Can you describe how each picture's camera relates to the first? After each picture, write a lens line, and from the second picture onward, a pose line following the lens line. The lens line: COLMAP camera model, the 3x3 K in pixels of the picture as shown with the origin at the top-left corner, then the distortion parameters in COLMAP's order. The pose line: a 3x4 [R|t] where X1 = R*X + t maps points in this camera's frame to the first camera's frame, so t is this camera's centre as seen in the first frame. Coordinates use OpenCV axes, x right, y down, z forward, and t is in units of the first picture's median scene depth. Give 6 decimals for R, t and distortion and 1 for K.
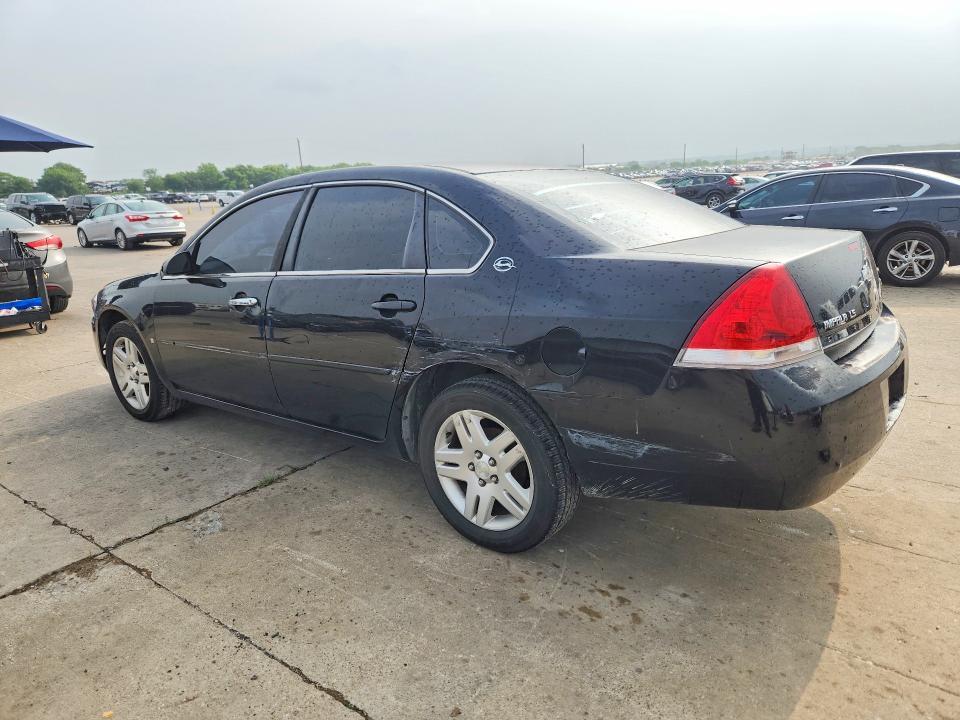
lens RADIAL K [[673.2, 0, 480.3], [0, 673.2, 361.9], [0, 0, 1]] dist [0.018974, -0.006209]
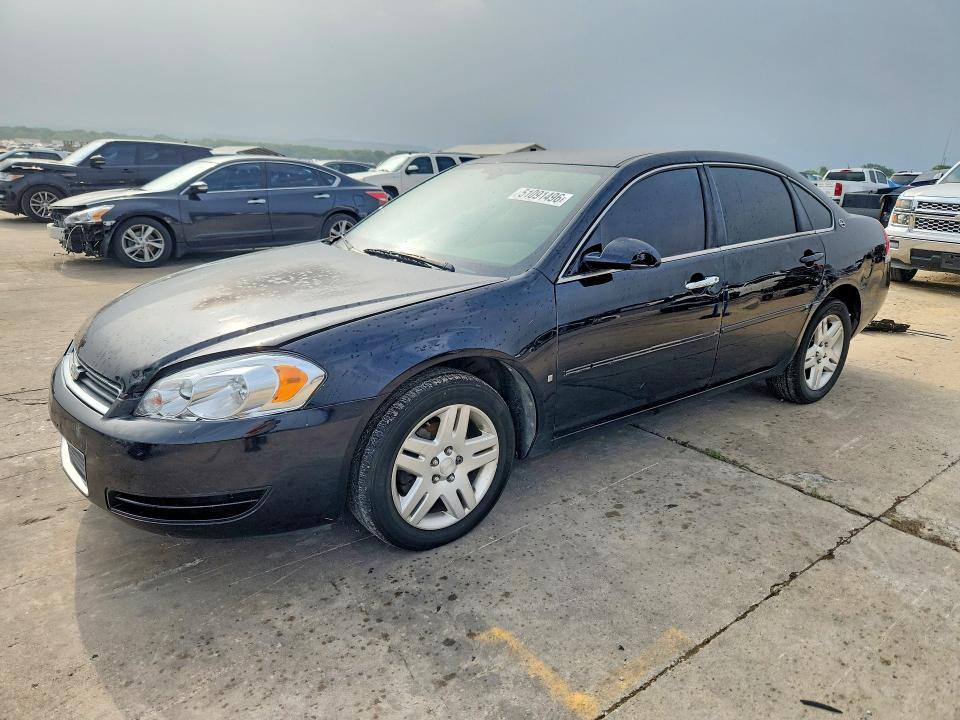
lens RADIAL K [[673.2, 0, 482.6], [0, 673.2, 355.5], [0, 0, 1]] dist [0.018974, -0.006209]
pose [[0.204327, -0.203716, 0.957471, -1.413251], [0.191853, 0.967471, 0.164902, -0.216639], [-0.959918, 0.150000, 0.236764, 1.133742]]
